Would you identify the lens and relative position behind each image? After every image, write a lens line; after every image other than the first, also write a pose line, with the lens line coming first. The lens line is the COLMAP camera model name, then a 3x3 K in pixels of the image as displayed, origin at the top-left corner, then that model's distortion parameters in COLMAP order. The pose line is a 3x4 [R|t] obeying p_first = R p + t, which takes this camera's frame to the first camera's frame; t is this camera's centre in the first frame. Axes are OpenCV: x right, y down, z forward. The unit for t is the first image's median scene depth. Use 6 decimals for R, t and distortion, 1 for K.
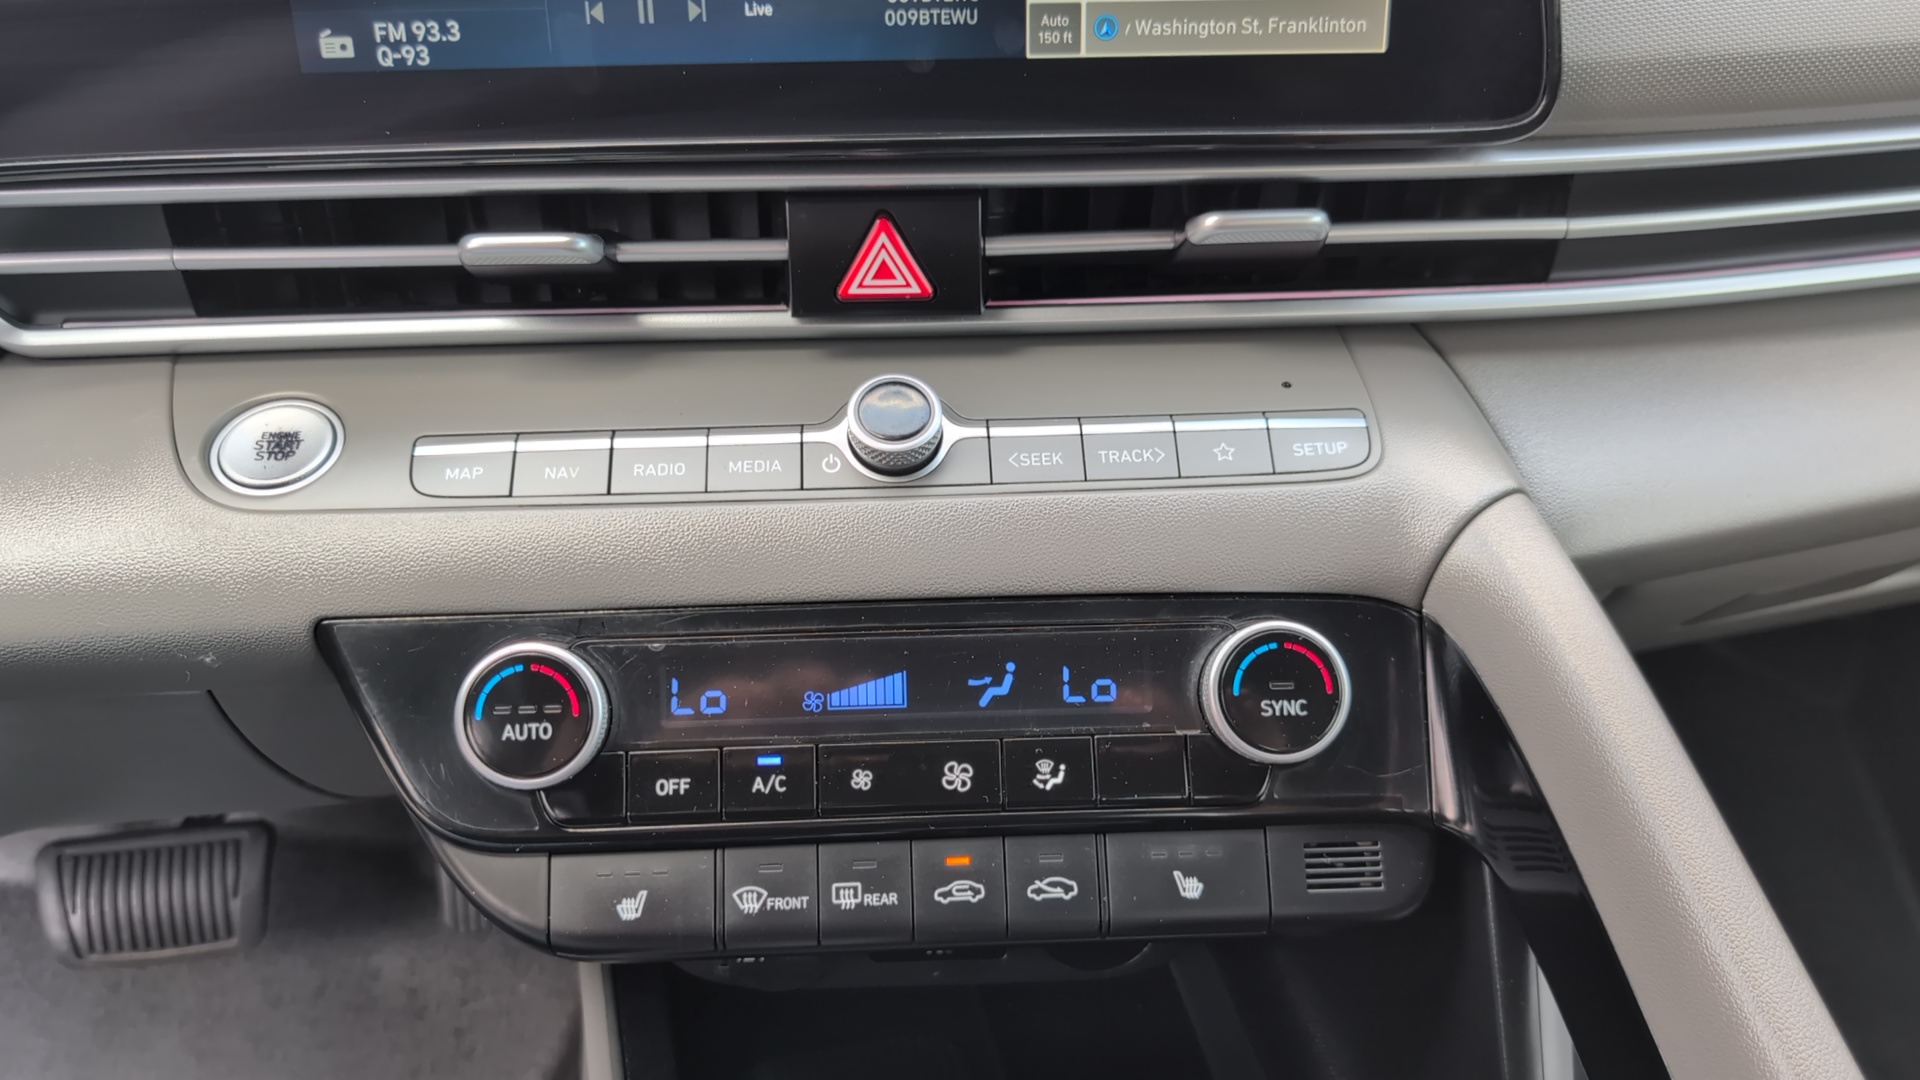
lens RADIAL K [[1629.7, 0, 951.8], [0, 1629.7, 549.6], [0, 0, 1]] dist [0.020874, -0.065638]
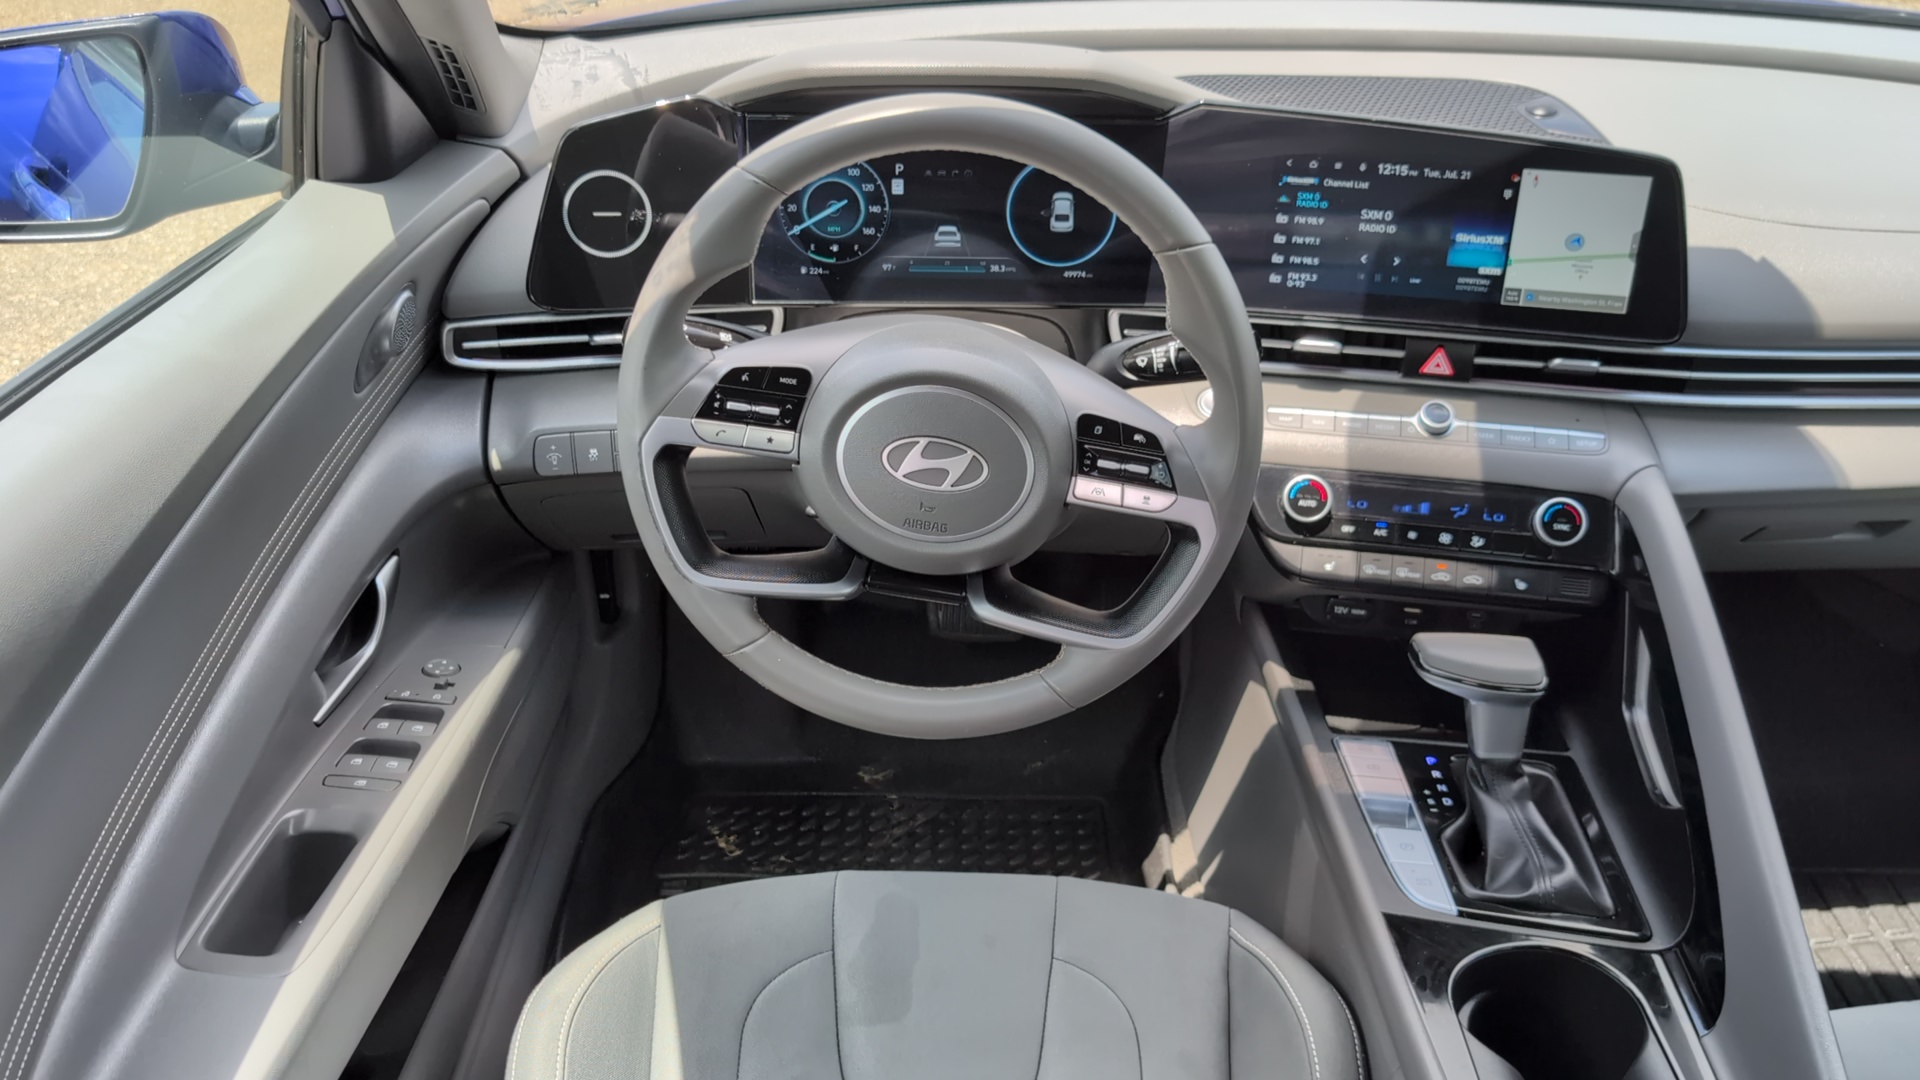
lens RADIAL K [[1629.7, 0, 967.7], [0, 1629.7, 550.5], [0, 0, 1]] dist [0.020874, -0.065638]
pose [[0.978199, 0.125619, -0.165365, -0.346860], [-0.124467, 0.992072, 0.017352, 0.214362], [0.166234, 0.003609, 0.986080, -2.047643]]
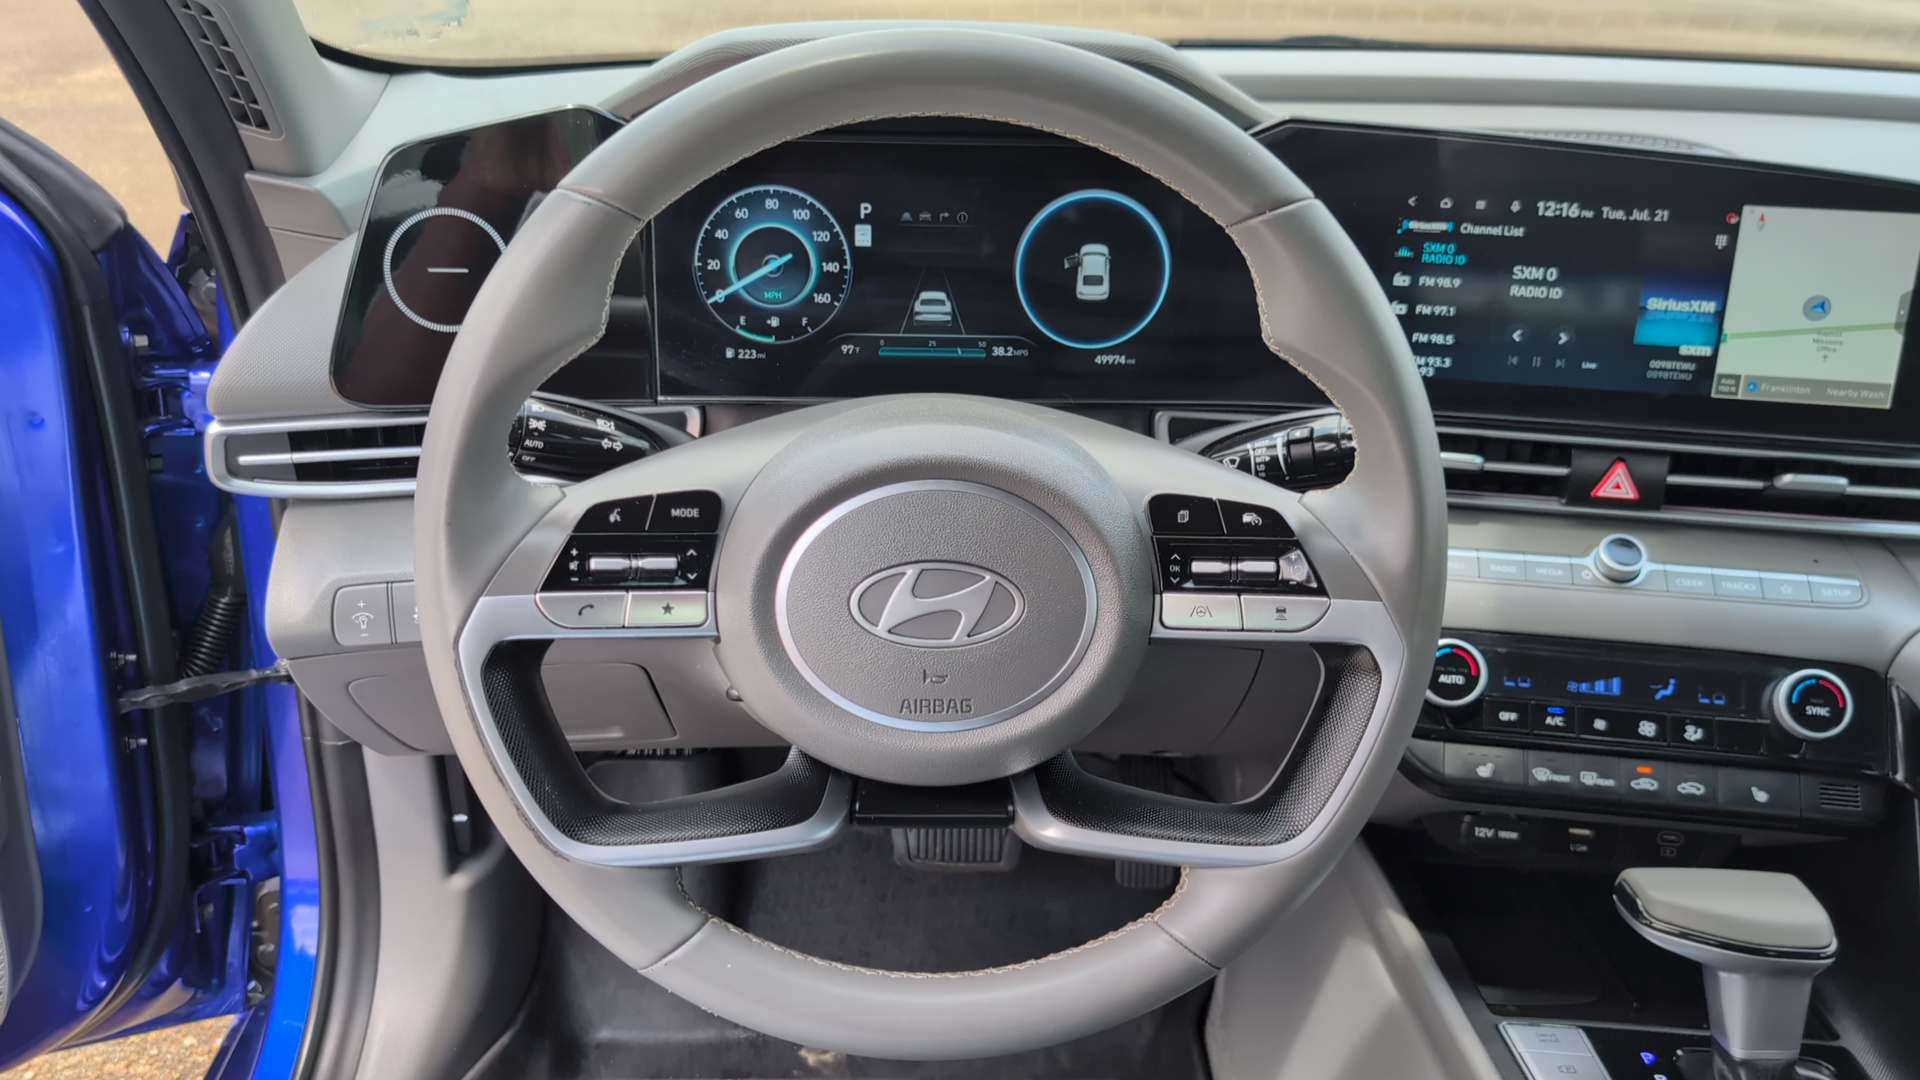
lens RADIAL K [[1629.7, 0, 965.8], [0, 1629.7, 548.2], [0, 0, 1]] dist [0.020874, -0.065638]
pose [[0.983976, 0.101447, -0.146627, -0.559333], [-0.118456, 0.986584, -0.112337, 0.244693], [0.133264, 0.127906, 0.982792, -1.169381]]
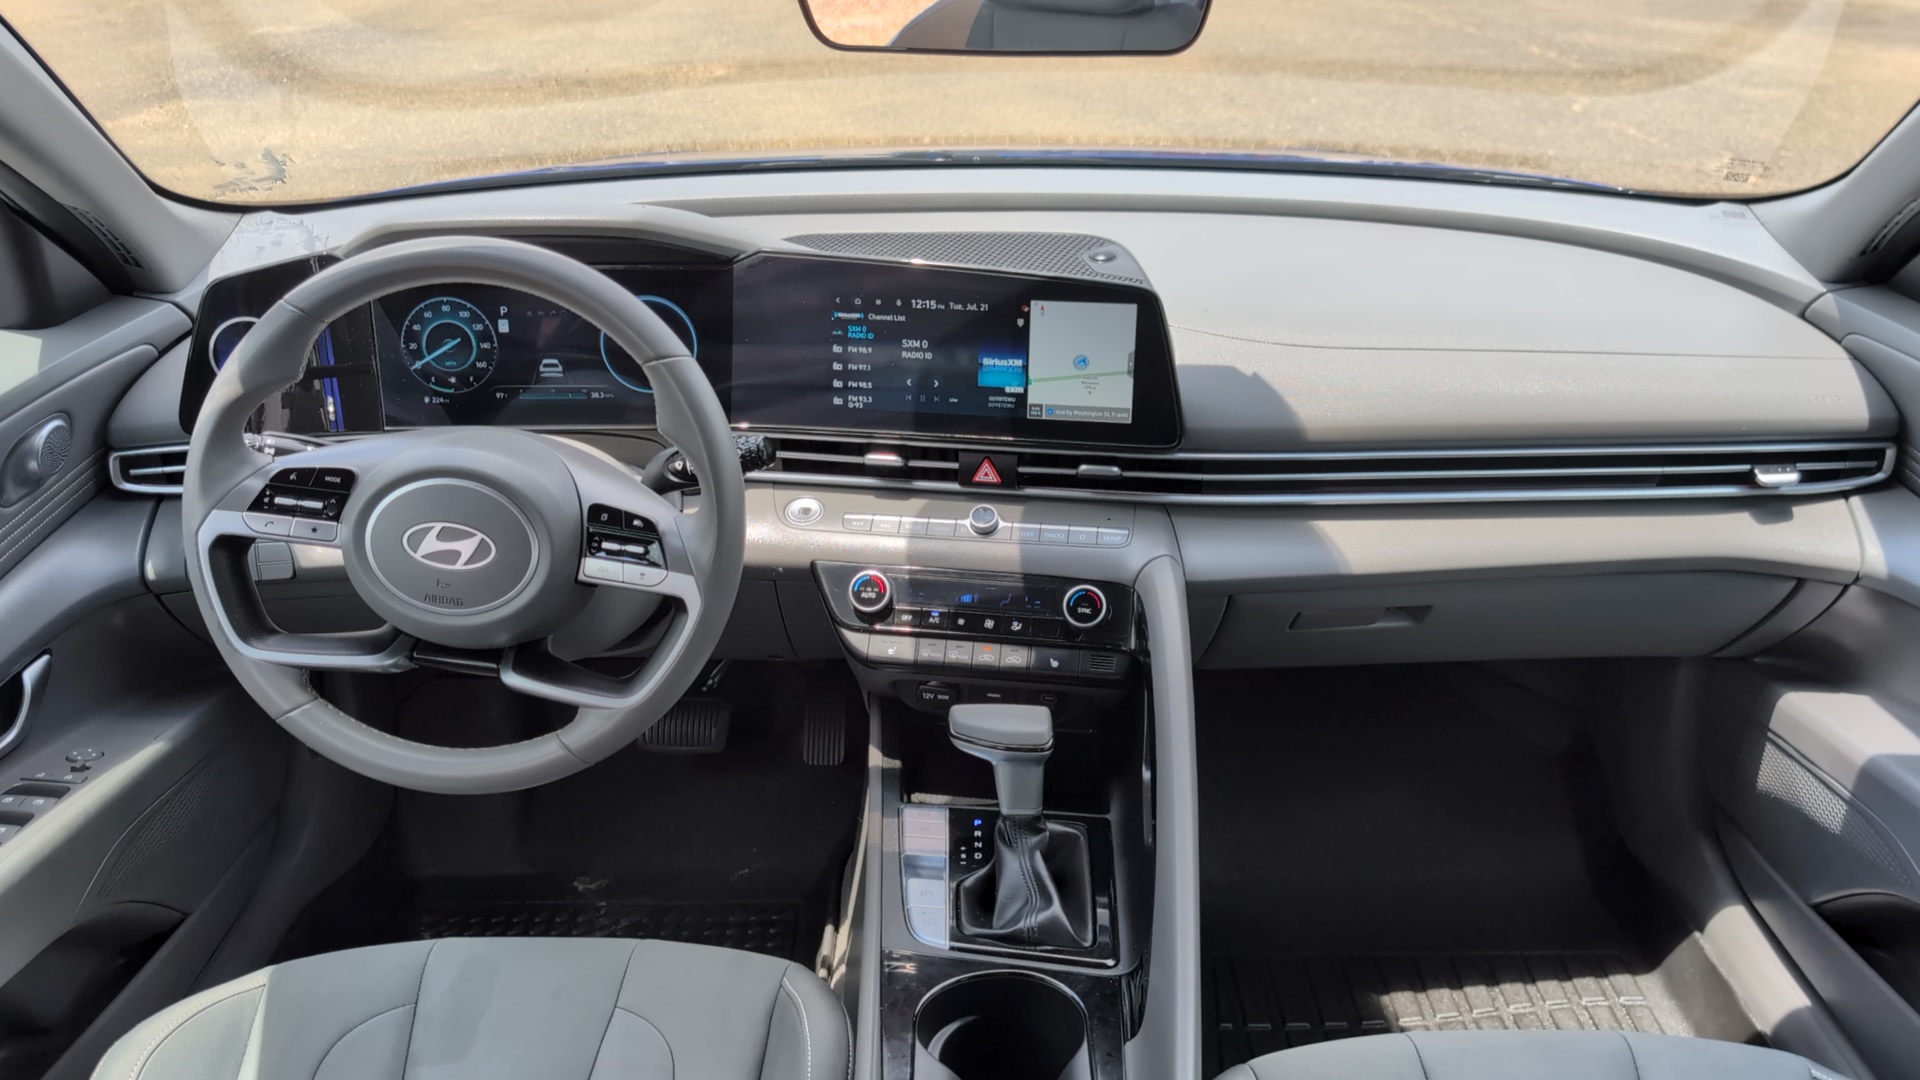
lens RADIAL K [[1629.7, 0, 993.7], [0, 1629.7, 546.9], [0, 0, 1]] dist [0.020874, -0.065638]
pose [[0.981752, 0.087619, -0.168780, 0.555606], [-0.106410, 0.988689, -0.105698, 0.329934], [0.157609, 0.121729, 0.979970, -2.266219]]
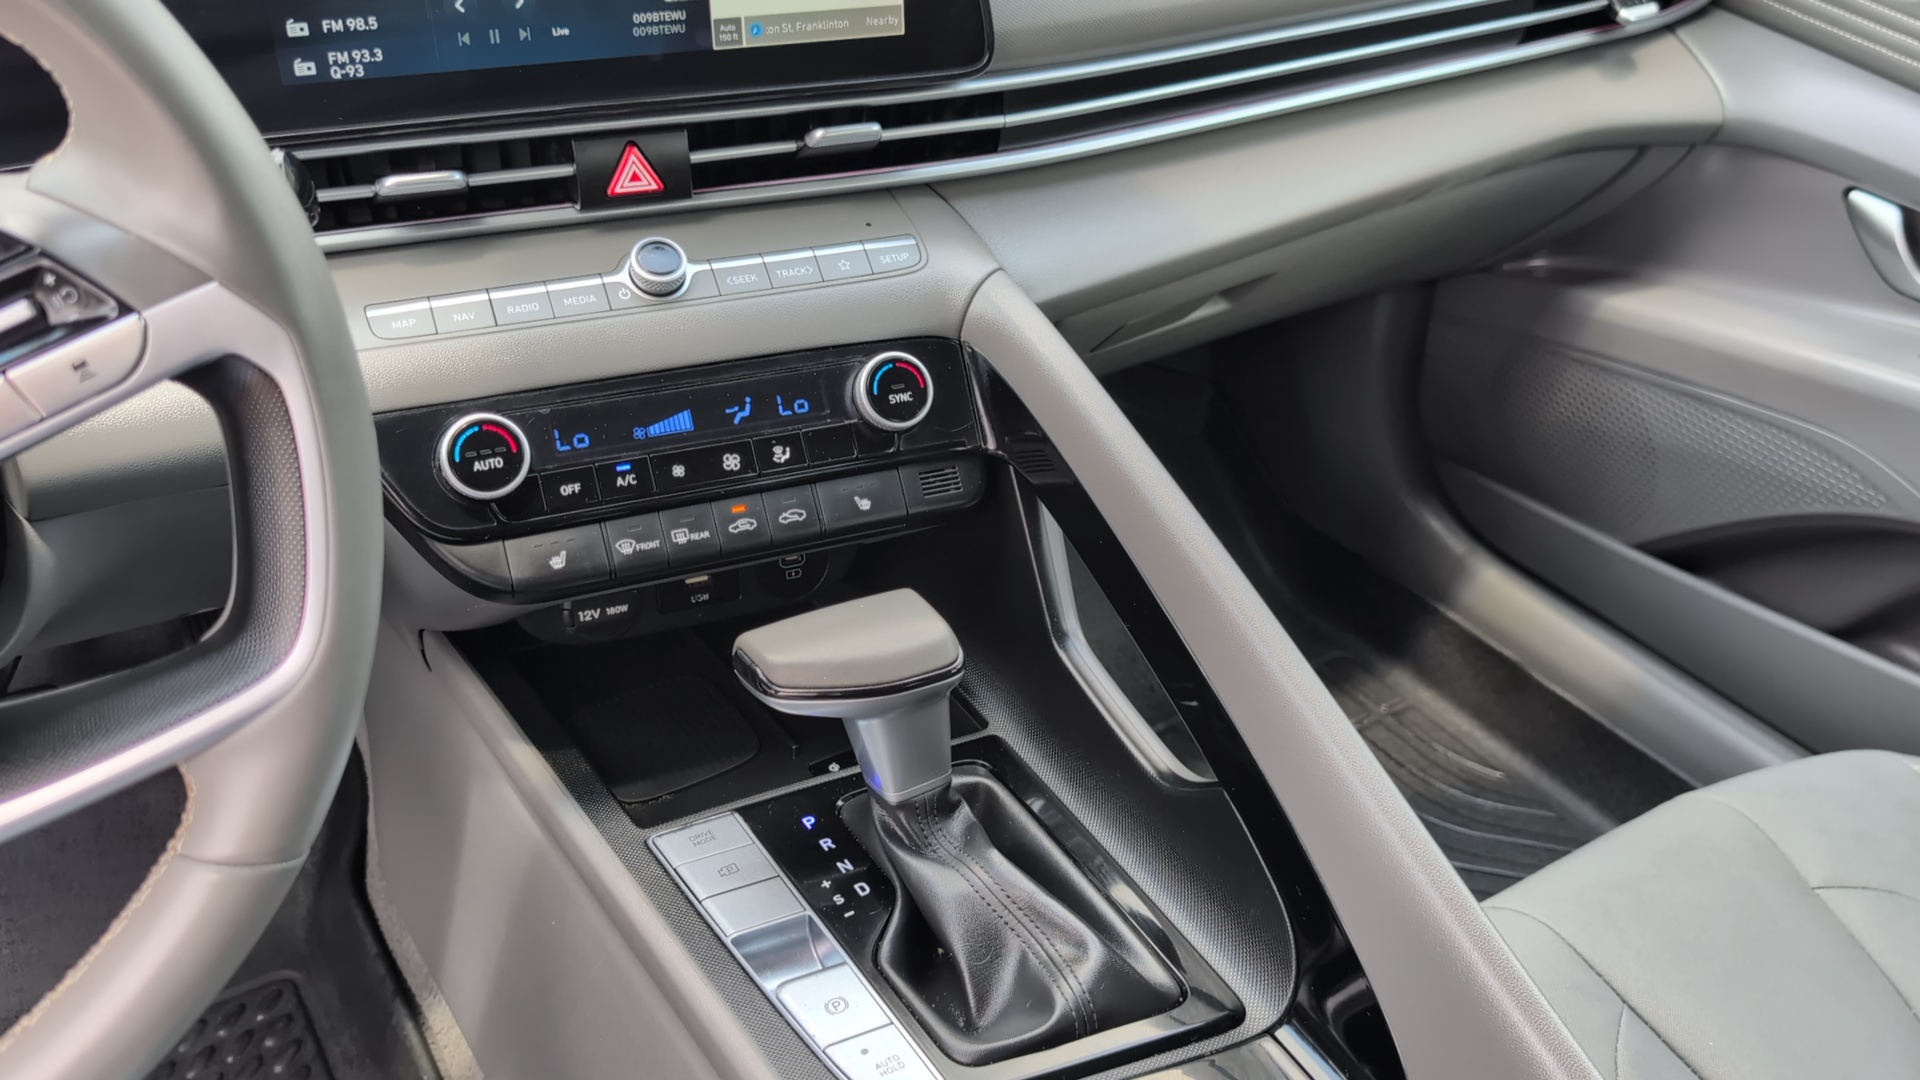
lens RADIAL K [[1629.7, 0, 955.4], [0, 1629.7, 554.9], [0, 0, 1]] dist [0.020874, -0.065638]
pose [[0.935433, -0.158362, 0.316048, -0.337276], [0.135879, 0.986435, 0.092100, 0.107167], [-0.326346, -0.043210, 0.944262, -0.743345]]
